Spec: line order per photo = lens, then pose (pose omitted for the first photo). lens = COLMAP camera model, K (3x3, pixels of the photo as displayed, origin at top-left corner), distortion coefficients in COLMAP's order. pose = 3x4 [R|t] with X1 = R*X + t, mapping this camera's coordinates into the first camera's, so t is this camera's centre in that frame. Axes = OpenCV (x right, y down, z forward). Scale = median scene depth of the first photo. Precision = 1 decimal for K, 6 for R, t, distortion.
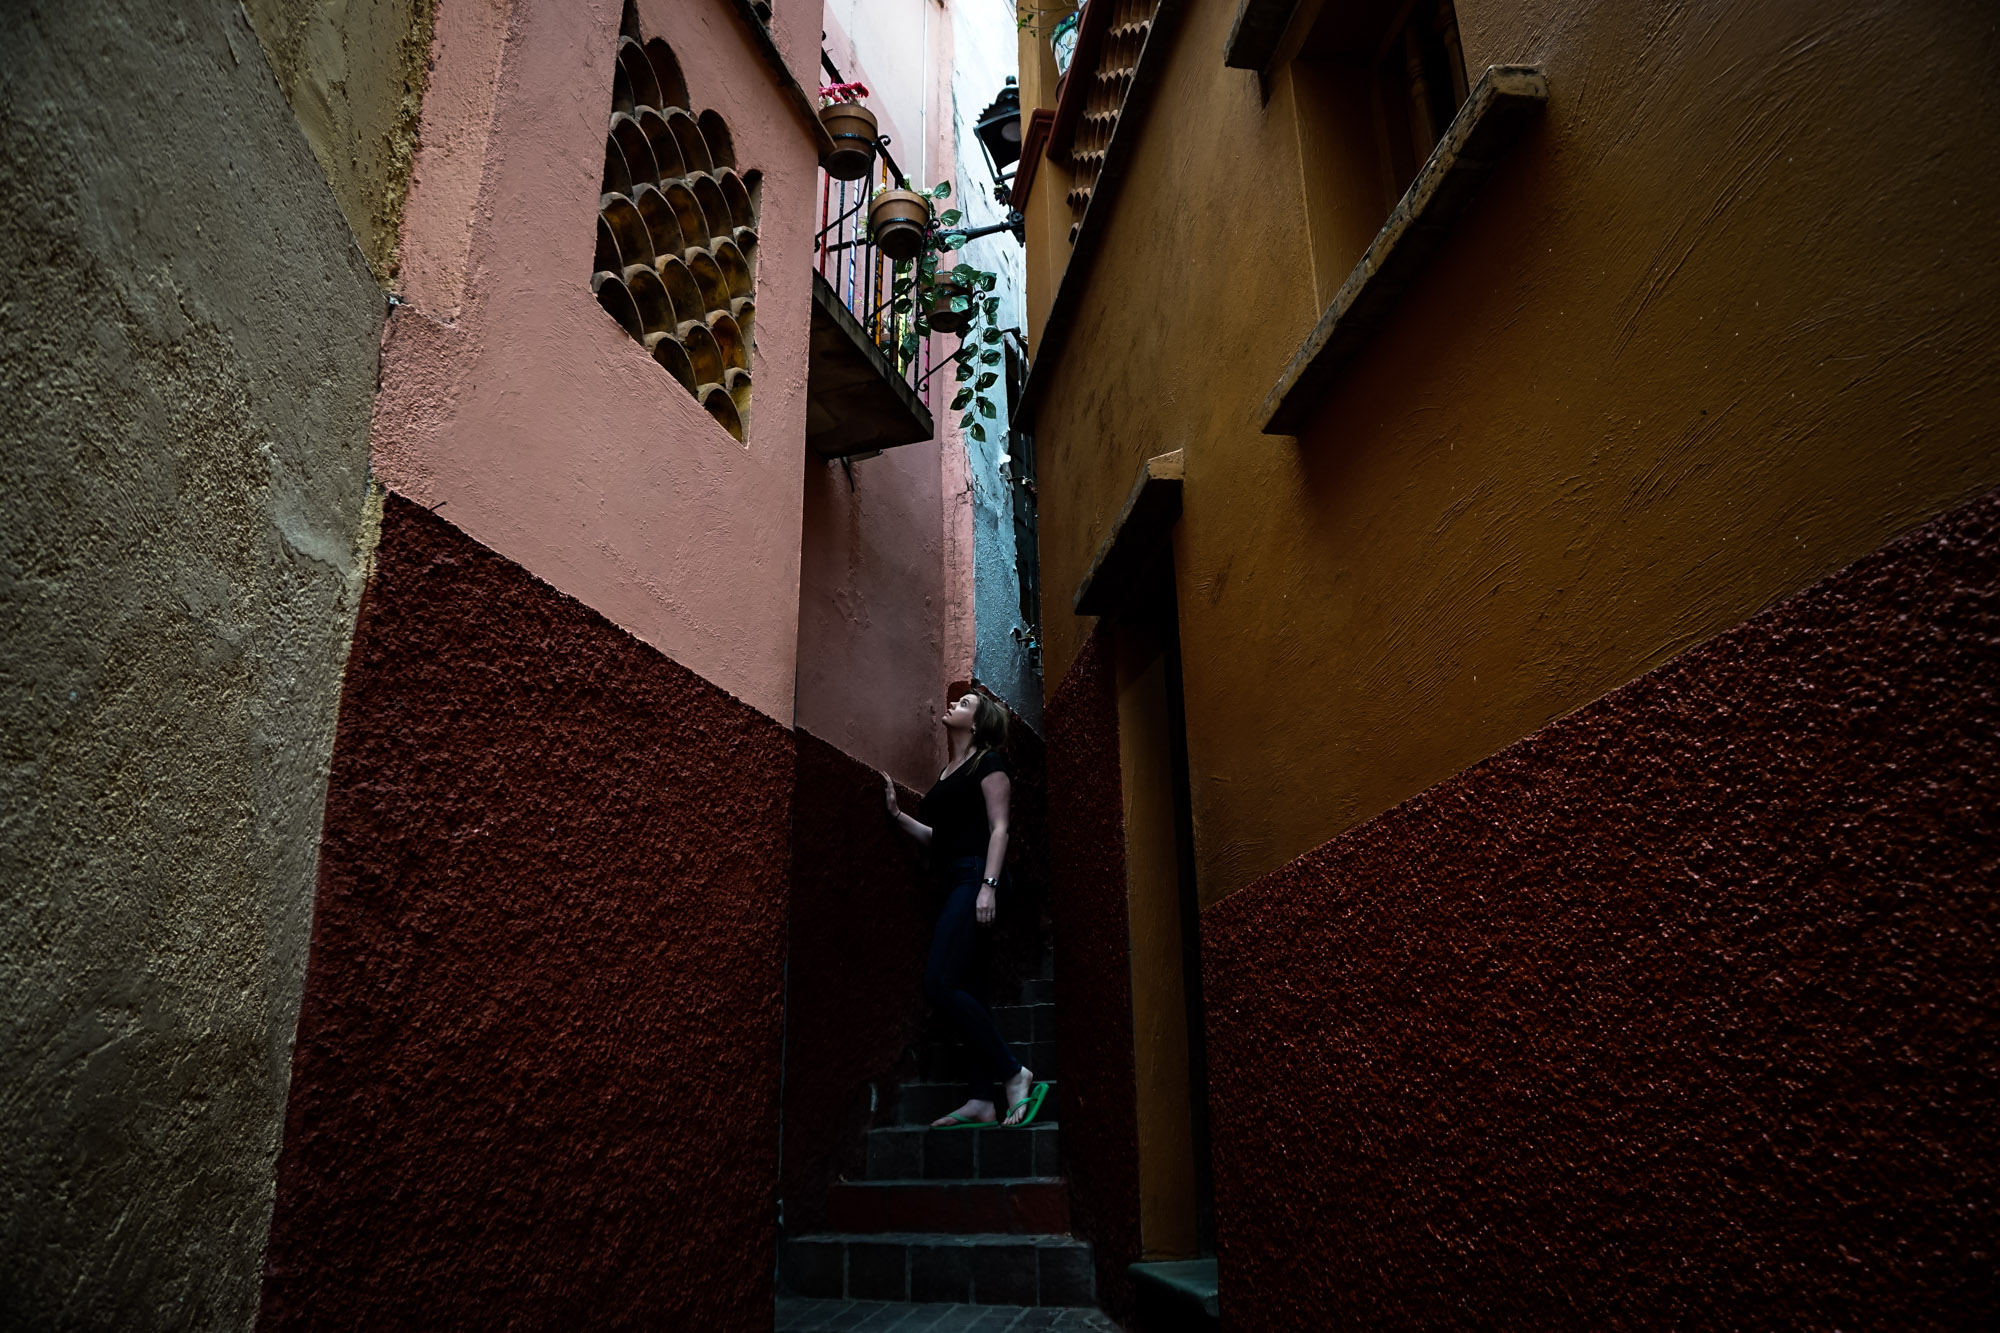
lens RADIAL K [[1328.3, 0, 1007.8], [0, 1328.3, 669.5], [0, 0, 1]] dist [-0.042725, 0.000534]
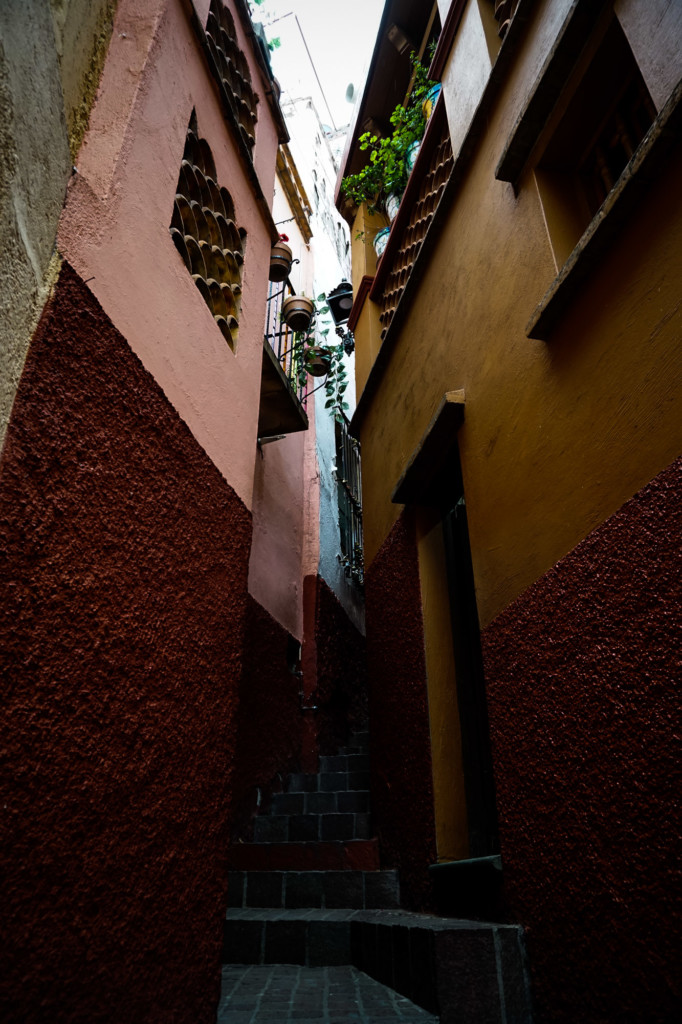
lens RADIAL K [[692.5, 0, 341.0], [0, 692.5, 512.0], [0, 0, 1]] dist [-0.037386, 0.003904]
pose [[0.998388, 0.038230, 0.041945, -0.082741], [-0.030214, 0.983678, -0.177381, 0.202037], [-0.048042, 0.175828, 0.983248, 0.099665]]
